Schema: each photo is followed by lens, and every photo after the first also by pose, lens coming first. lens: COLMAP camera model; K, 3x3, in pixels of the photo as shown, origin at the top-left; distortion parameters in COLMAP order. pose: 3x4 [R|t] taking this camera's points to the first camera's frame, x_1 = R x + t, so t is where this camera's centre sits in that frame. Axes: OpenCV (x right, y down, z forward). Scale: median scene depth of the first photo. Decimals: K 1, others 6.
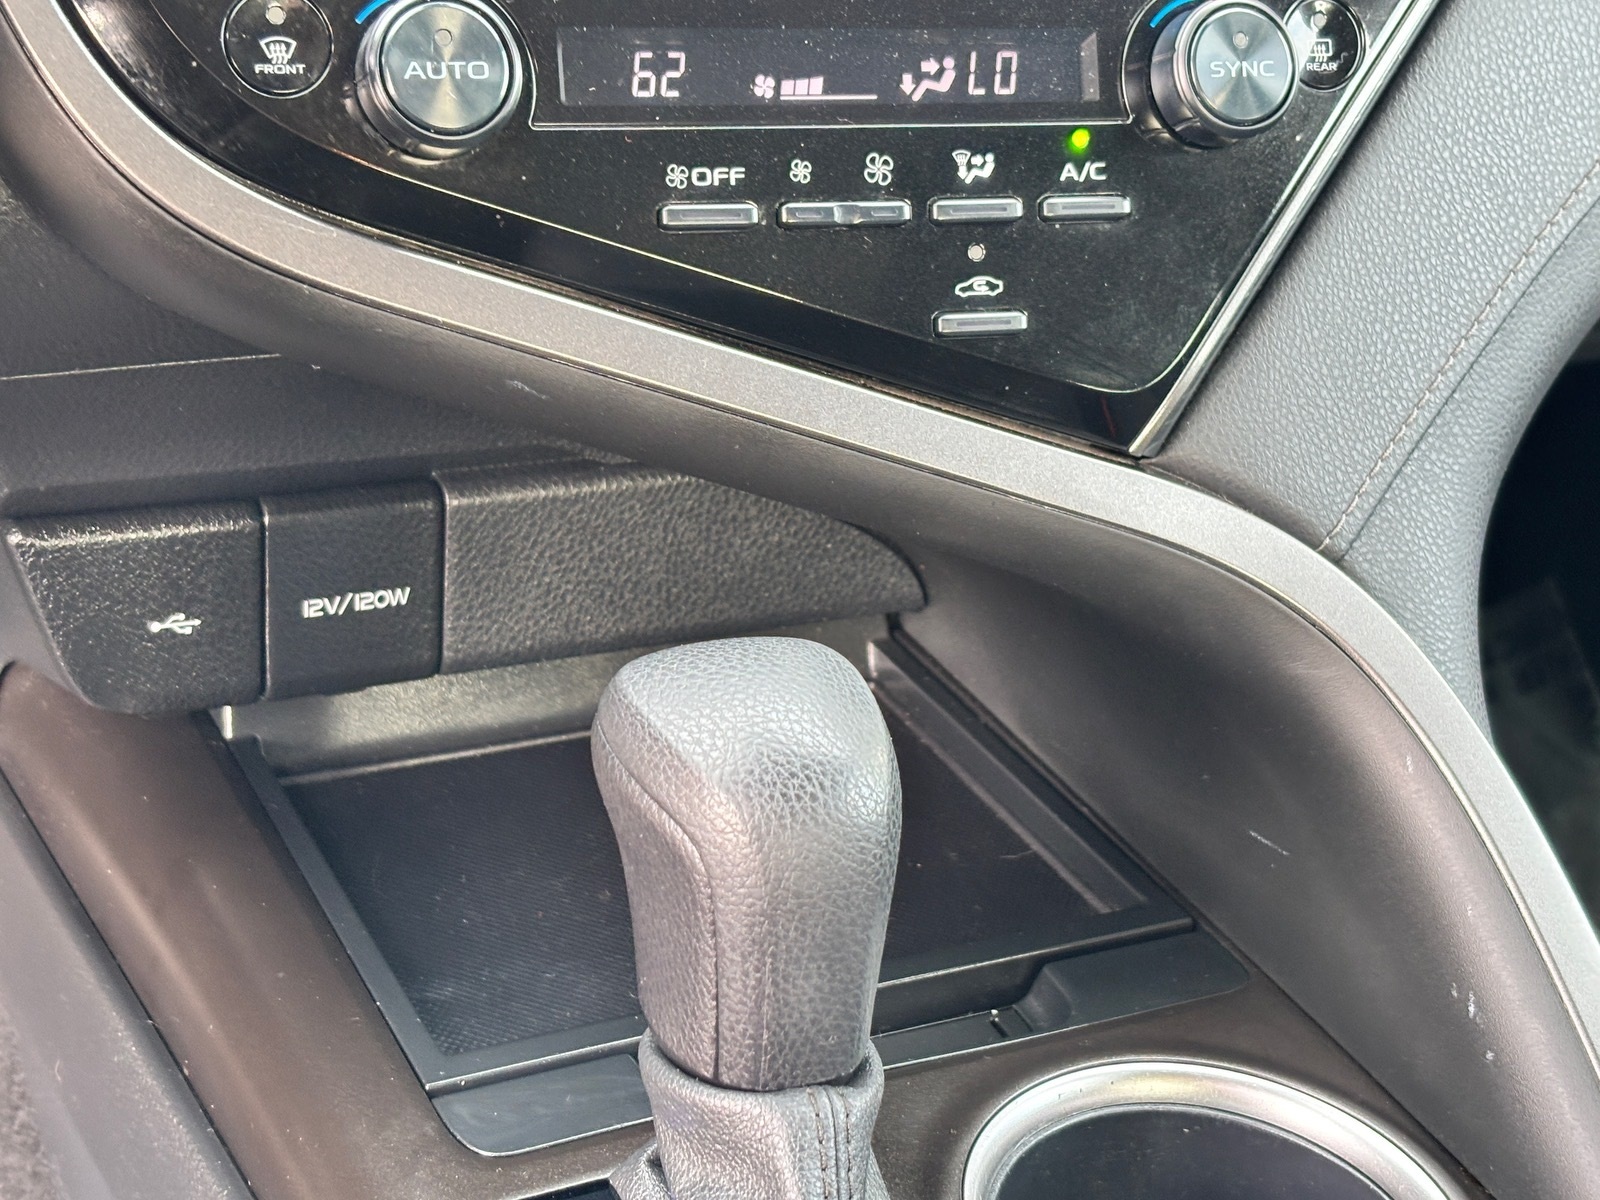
lens RADIAL K [[2618.7, 0, 770.7], [0, 2618.7, 606.7], [0, 0, 1]] dist [0.240553, -0.958949]
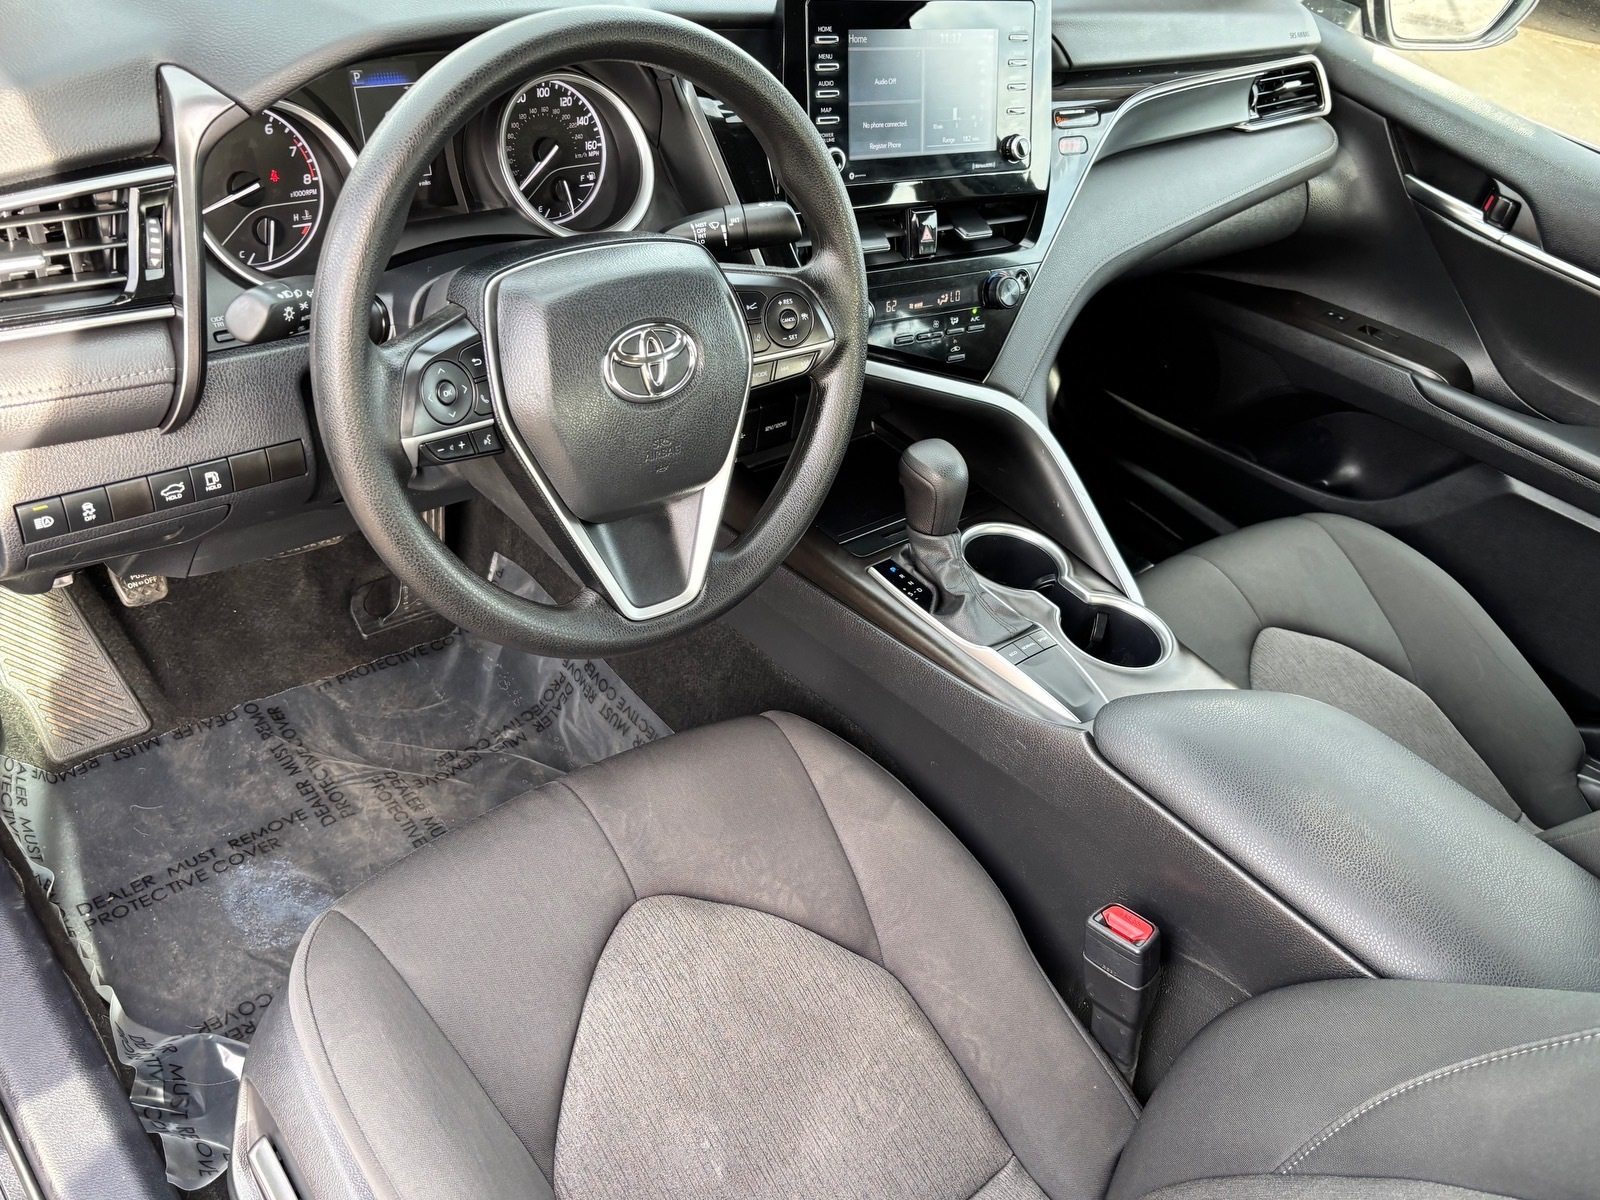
lens RADIAL K [[1365.2, 0, 795.3], [0, 1365.2, 622.2], [0, 0, 1]] dist [0.031548, -0.081282]
pose [[0.965440, -0.102588, 0.239587, -0.694921], [0.046079, 0.971979, 0.230508, -0.197672], [-0.256521, -0.211501, 0.943114, -1.042396]]
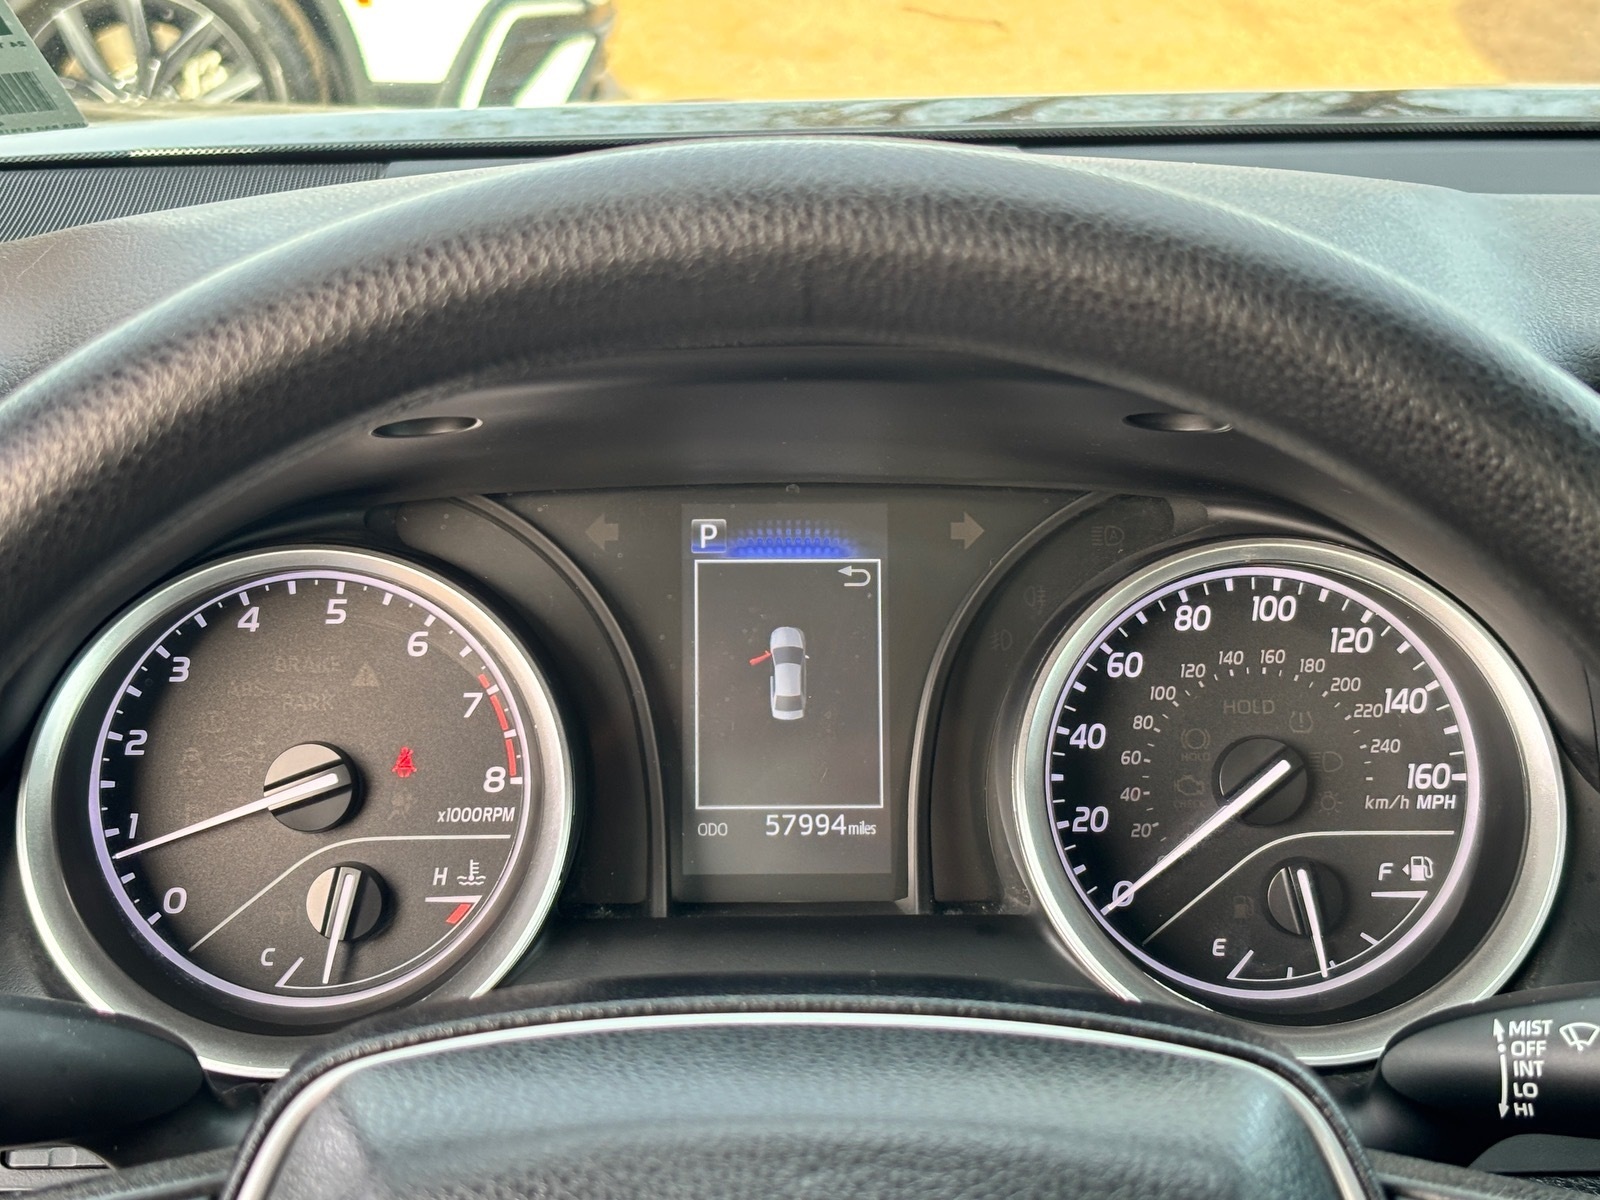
lens RADIAL K [[2667.1, 0, 776.7], [0, 2667.1, 527.0], [0, 0, 1]] dist [0.113086, -0.117585]
pose [[0.907337, 0.013003, -0.420202, -0.219077], [-0.118491, 0.966909, -0.225935, -0.221121], [0.403359, 0.254790, 0.878853, -0.229016]]
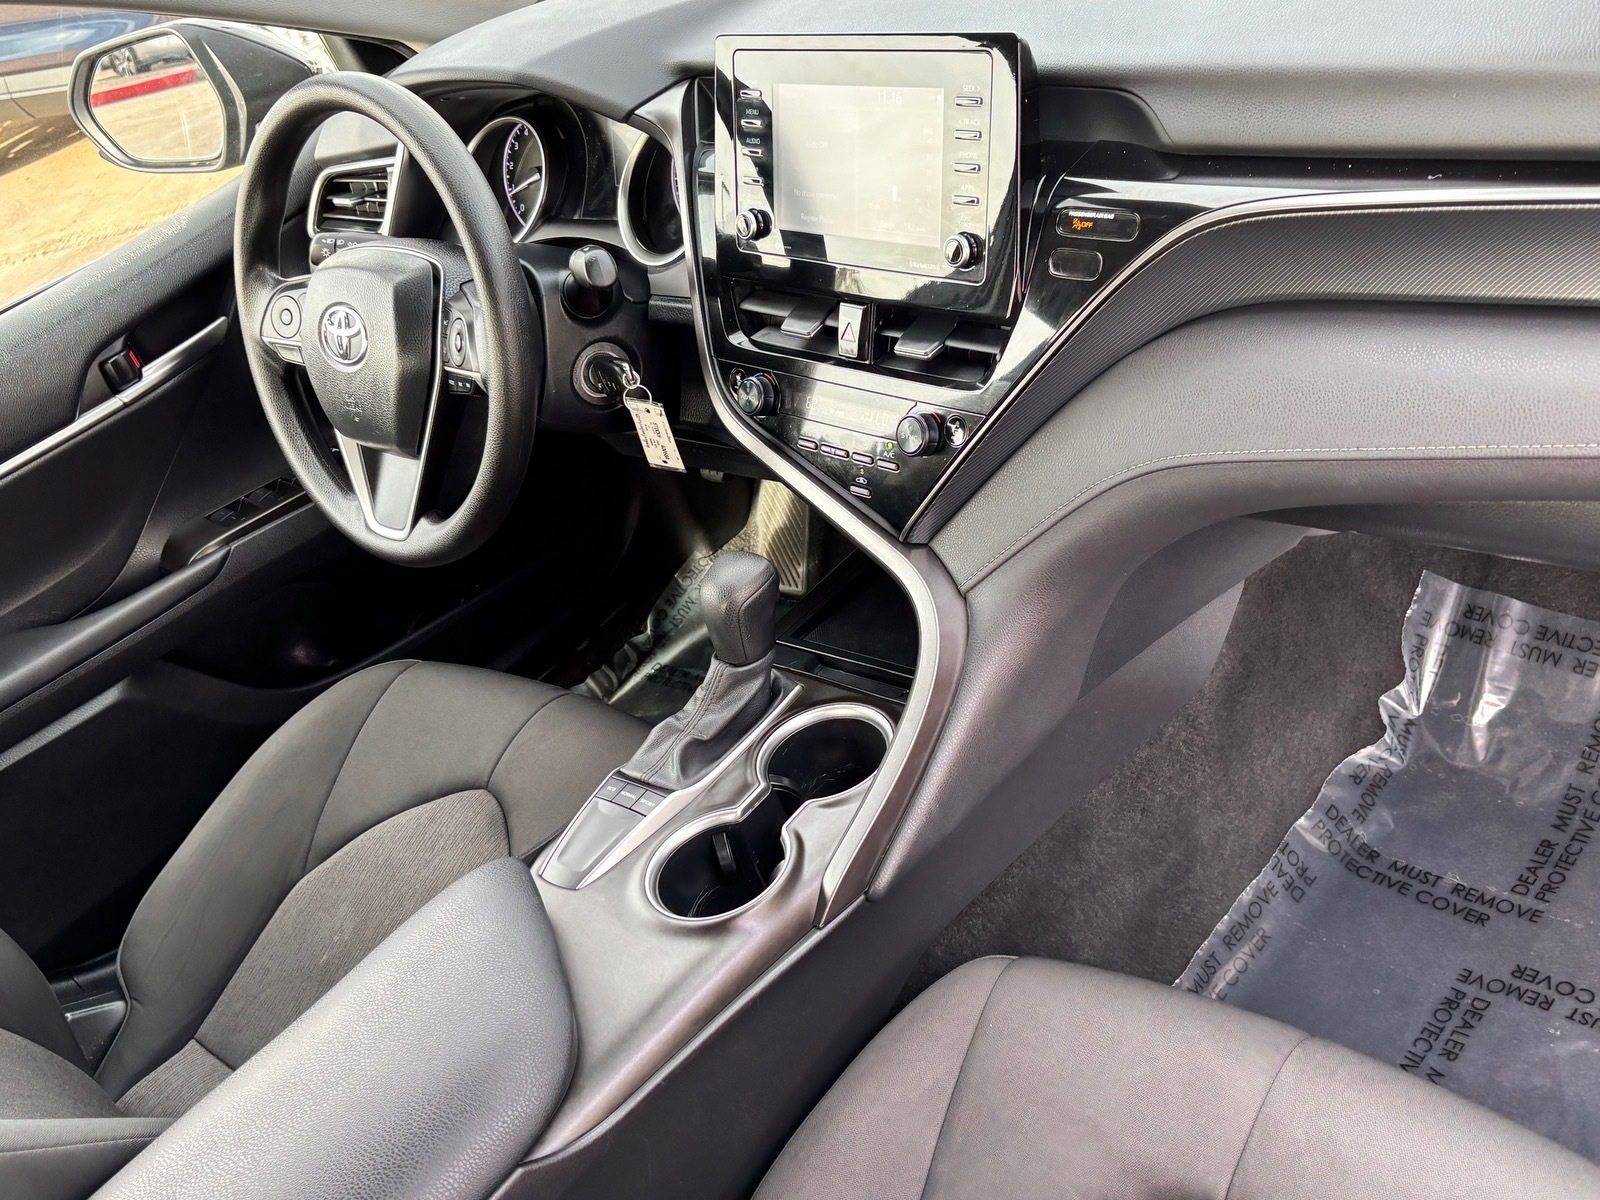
lens RADIAL K [[1528.4, 0, 806.0], [0, 1528.4, 649.6], [0, 0, 1]] dist [0.076458, -0.187118]
pose [[0.369306, 0.359378, -0.857007, 1.708289], [-0.141817, 0.933192, 0.330213, -0.521688], [0.918423, -0.000411, 0.395600, 0.130036]]
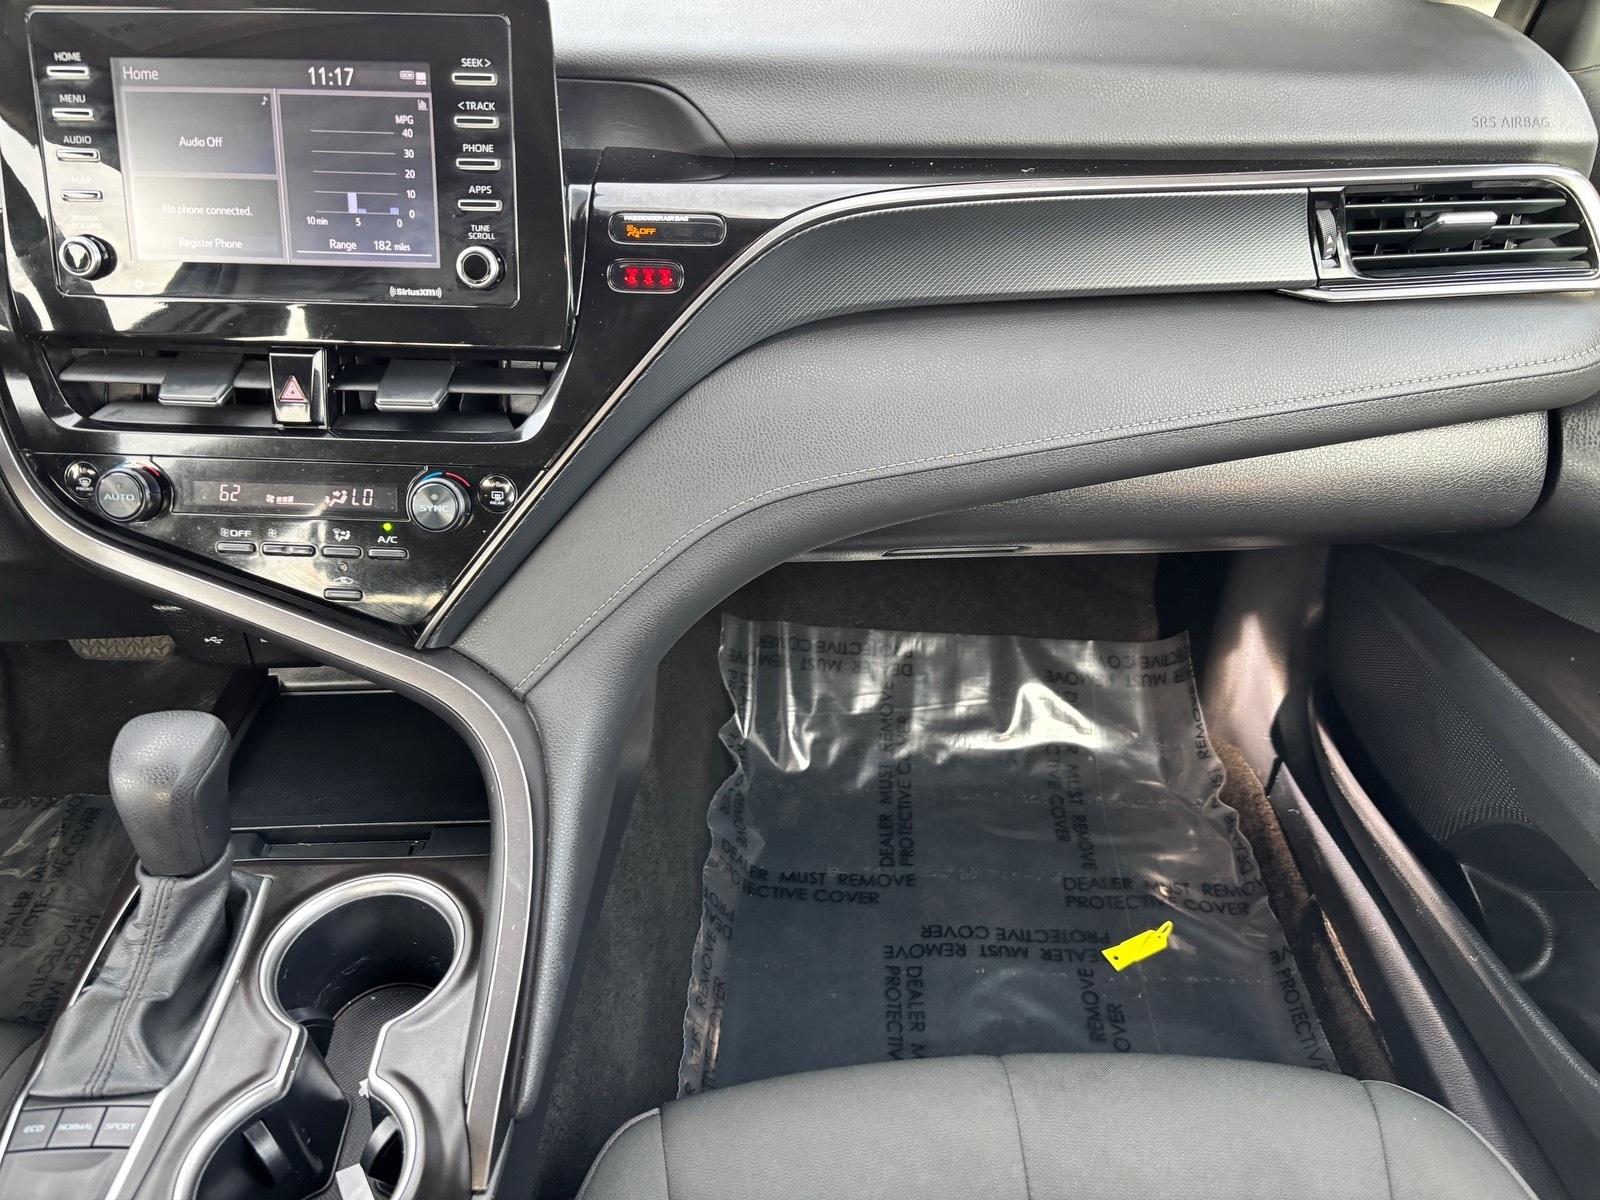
lens RADIAL K [[1220.7, 0, 791.7], [0, 1220.7, 606.0], [0, 0, 1]] dist [0.045291, -0.063597]
pose [[0.908062, 0.146512, -0.392374, 0.887308], [-0.102858, 0.986141, 0.130181, -0.276889], [0.406009, -0.077853, 0.910547, 0.067562]]
